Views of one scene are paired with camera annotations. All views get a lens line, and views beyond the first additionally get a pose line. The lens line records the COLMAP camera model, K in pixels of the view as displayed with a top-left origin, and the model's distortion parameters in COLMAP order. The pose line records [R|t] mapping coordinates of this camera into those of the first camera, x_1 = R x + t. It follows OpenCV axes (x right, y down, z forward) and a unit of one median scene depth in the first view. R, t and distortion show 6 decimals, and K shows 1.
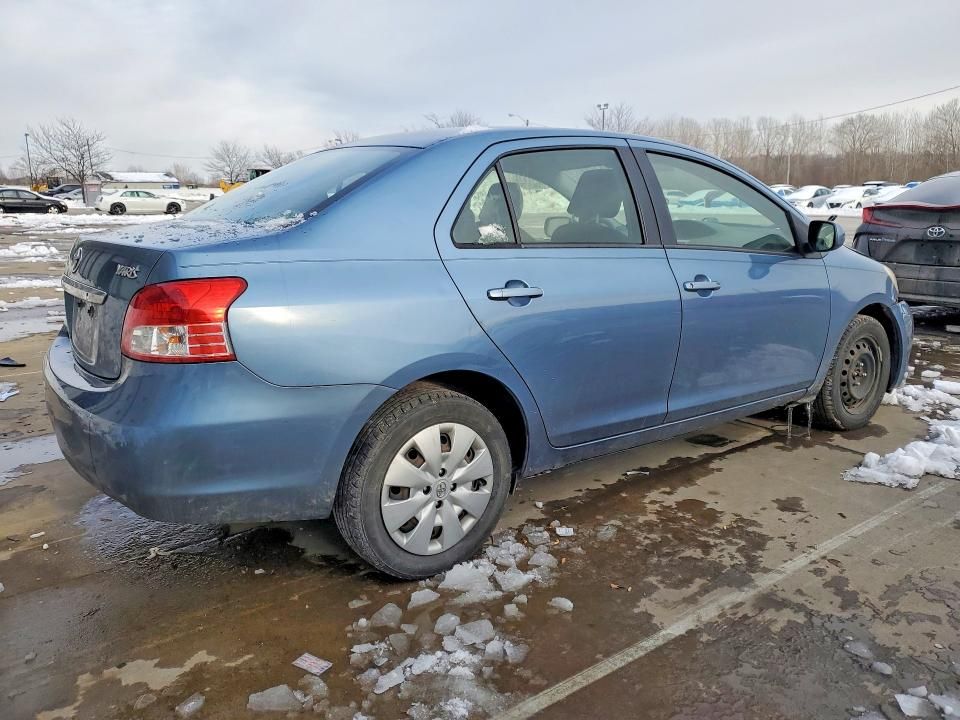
lens RADIAL K [[752.3, 0, 479.1], [0, 752.3, 352.3], [0, 0, 1]] dist [0.030455, 0.000656]
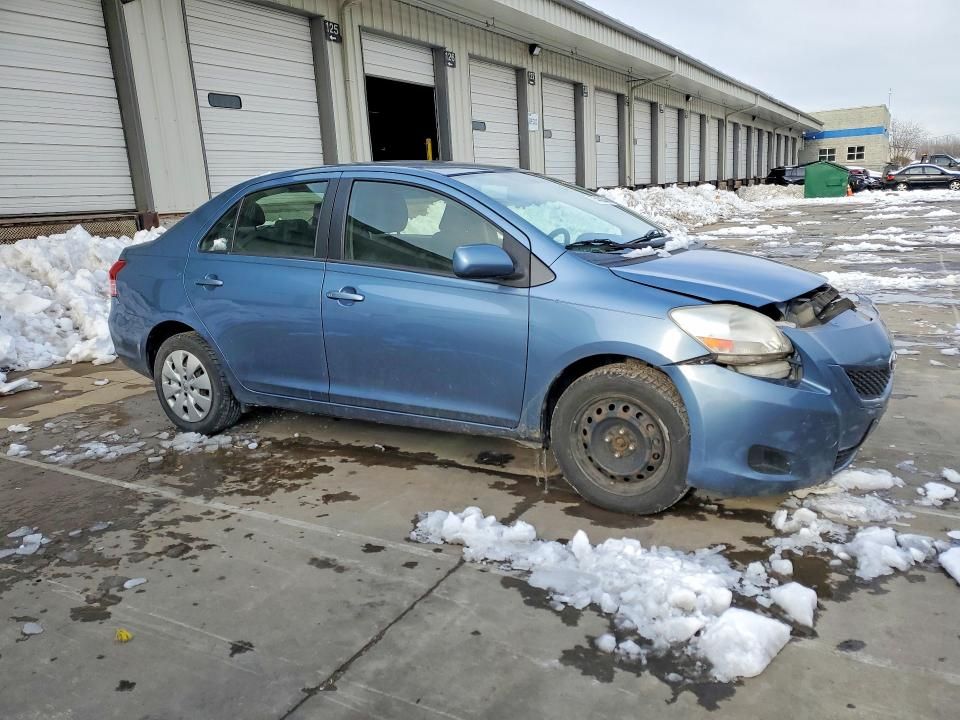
lens RADIAL K [[726.8, 0, 481.6], [0, 726.8, 367.1], [0, 0, 1]] dist [0.012240, 0.006252]
pose [[0.389091, 0.199214, -0.899401, 1.625060], [-0.132217, 0.978305, 0.159492, -0.216039], [0.911661, 0.056859, 0.406990, 0.841842]]
